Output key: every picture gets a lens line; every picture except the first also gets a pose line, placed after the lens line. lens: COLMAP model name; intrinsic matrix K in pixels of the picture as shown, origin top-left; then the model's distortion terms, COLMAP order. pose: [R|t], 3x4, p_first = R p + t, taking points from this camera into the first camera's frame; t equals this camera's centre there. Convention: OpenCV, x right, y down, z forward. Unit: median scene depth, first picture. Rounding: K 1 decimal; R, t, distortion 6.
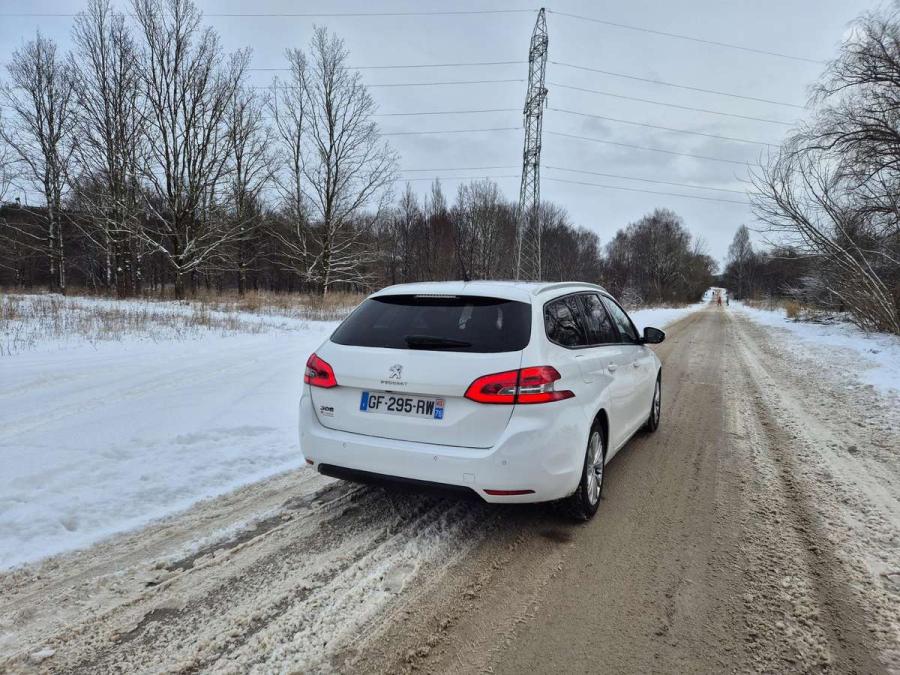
lens RADIAL K [[597.1, 0, 451.2], [0, 597.1, 349.0], [0, 0, 1]] dist [0.077729, -0.058563]
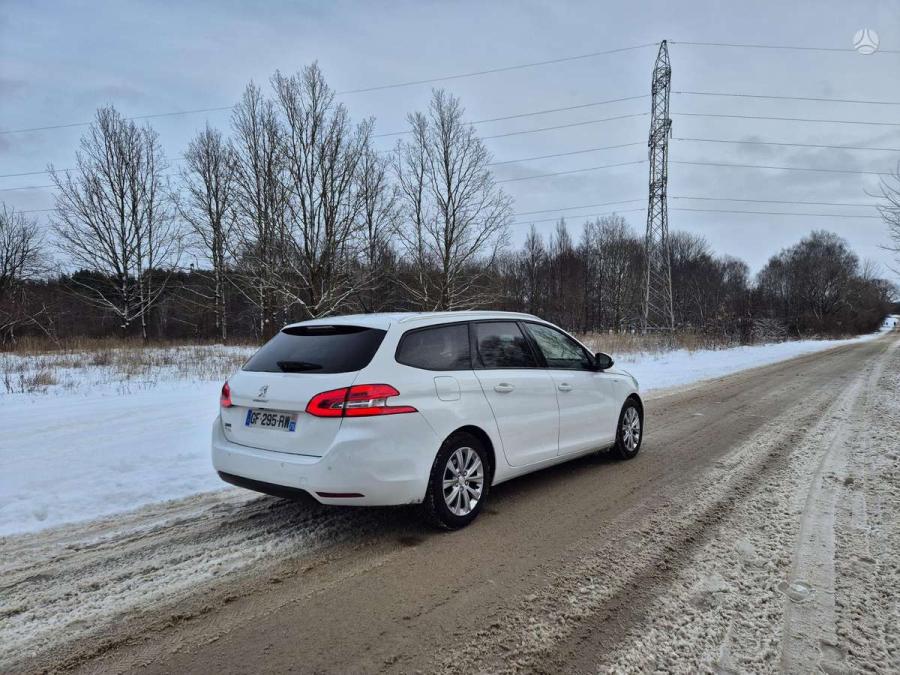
lens RADIAL K [[597.1, 0, 451.2], [0, 597.1, 349.0], [0, 0, 1]] dist [0.077729, -0.058563]
pose [[0.974207, -0.027899, -0.223925, 0.034383], [0.012564, 0.997495, -0.069618, 0.002696], [0.225307, 0.065009, 0.972117, -0.004690]]
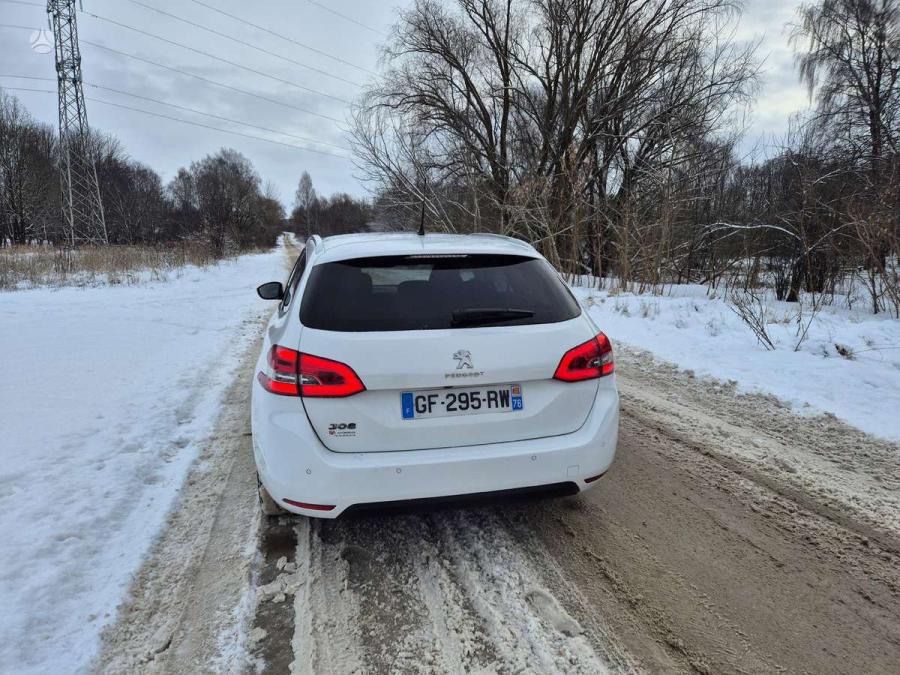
lens RADIAL K [[597.1, 0, 451.2], [0, 597.1, 349.0], [0, 0, 1]] dist [0.077729, -0.058563]
pose [[0.778027, -0.132427, 0.614115, -0.036488], [0.076617, 0.990235, 0.116467, -0.004174], [-0.623542, -0.043563, 0.780575, 0.026878]]
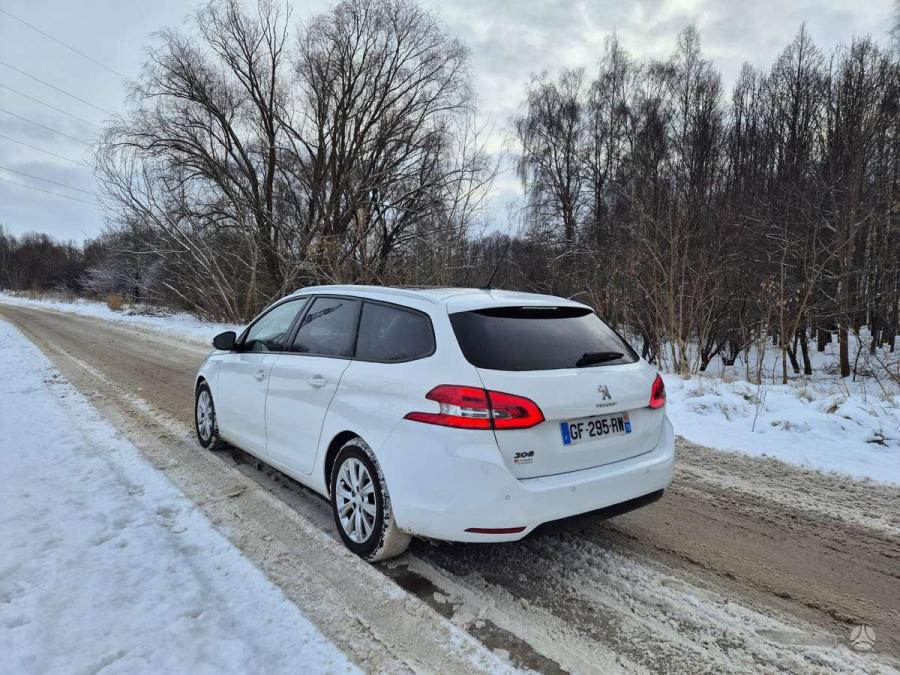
lens RADIAL K [[597.4, 0, 455.4], [0, 597.4, 341.5], [0, 0, 1]] dist [0.075831, -0.058090]
pose [[0.447812, -0.064052, 0.891831, -0.065334], [0.062484, 0.997234, 0.040247, -0.005921], [-0.891942, 0.037702, 0.450575, 0.050373]]
